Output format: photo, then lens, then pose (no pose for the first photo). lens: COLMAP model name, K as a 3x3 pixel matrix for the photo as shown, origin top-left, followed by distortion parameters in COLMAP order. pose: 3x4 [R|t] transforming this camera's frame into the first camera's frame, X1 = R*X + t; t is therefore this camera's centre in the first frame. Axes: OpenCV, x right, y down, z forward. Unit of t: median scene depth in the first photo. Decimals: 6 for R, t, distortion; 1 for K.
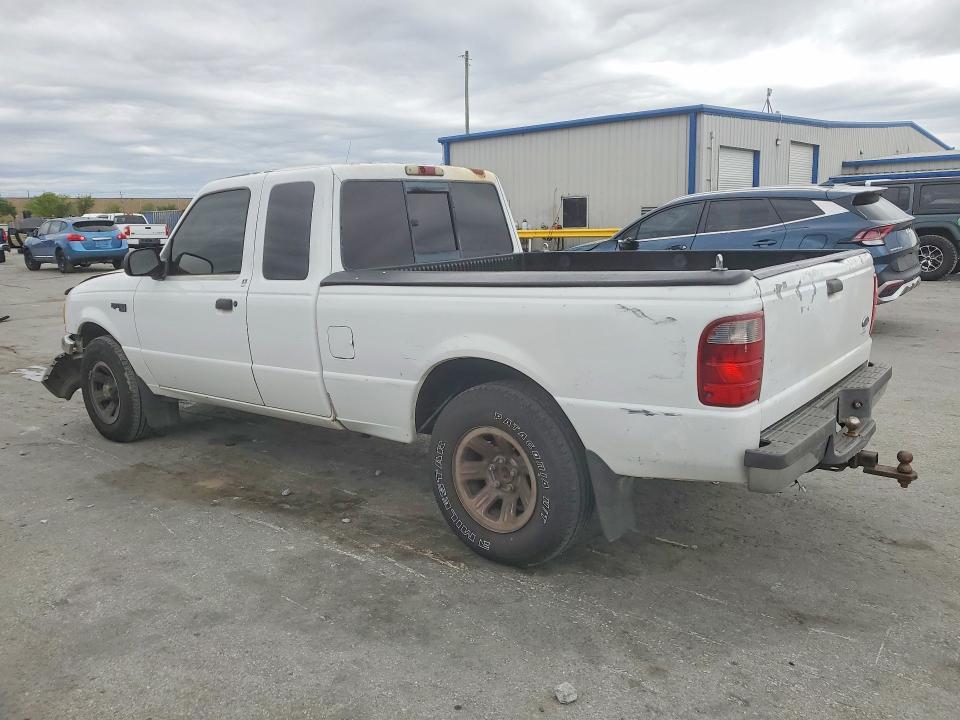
lens RADIAL K [[776.0, 0, 489.4], [0, 776.0, 359.5], [0, 0, 1]] dist [0.002479, -0.004768]
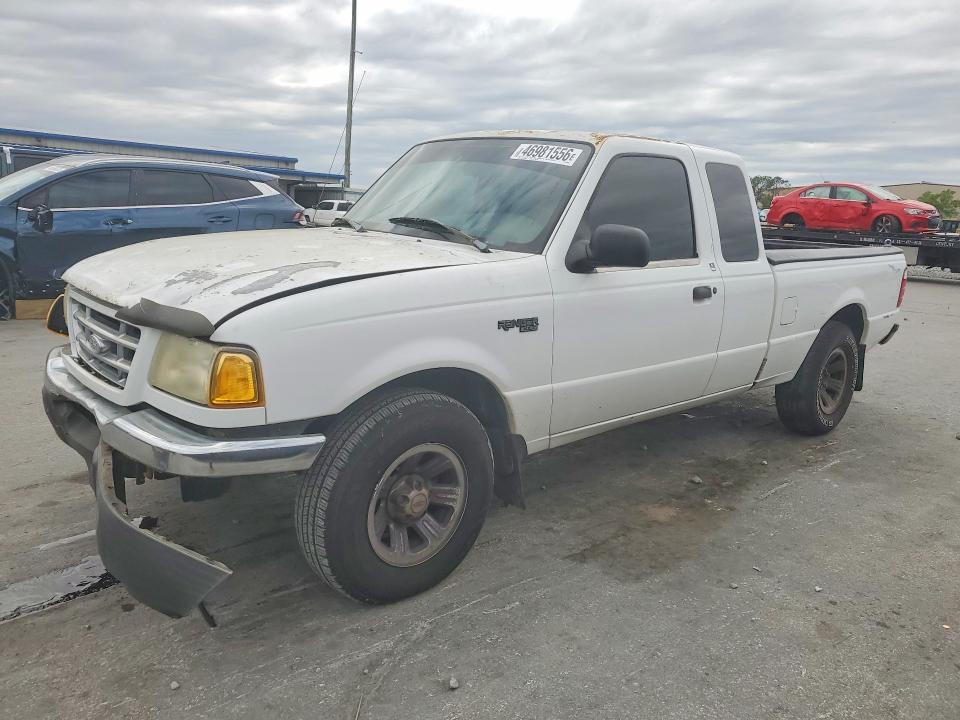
lens RADIAL K [[776.0, 0, 482.0], [0, 776.0, 360.7], [0, 0, 1]] dist [0.002479, -0.004768]
pose [[0.126740, -0.156987, 0.979435, -1.257698], [0.121202, 0.982449, 0.141787, -0.151623], [-0.984503, 0.100739, 0.143543, 1.133494]]
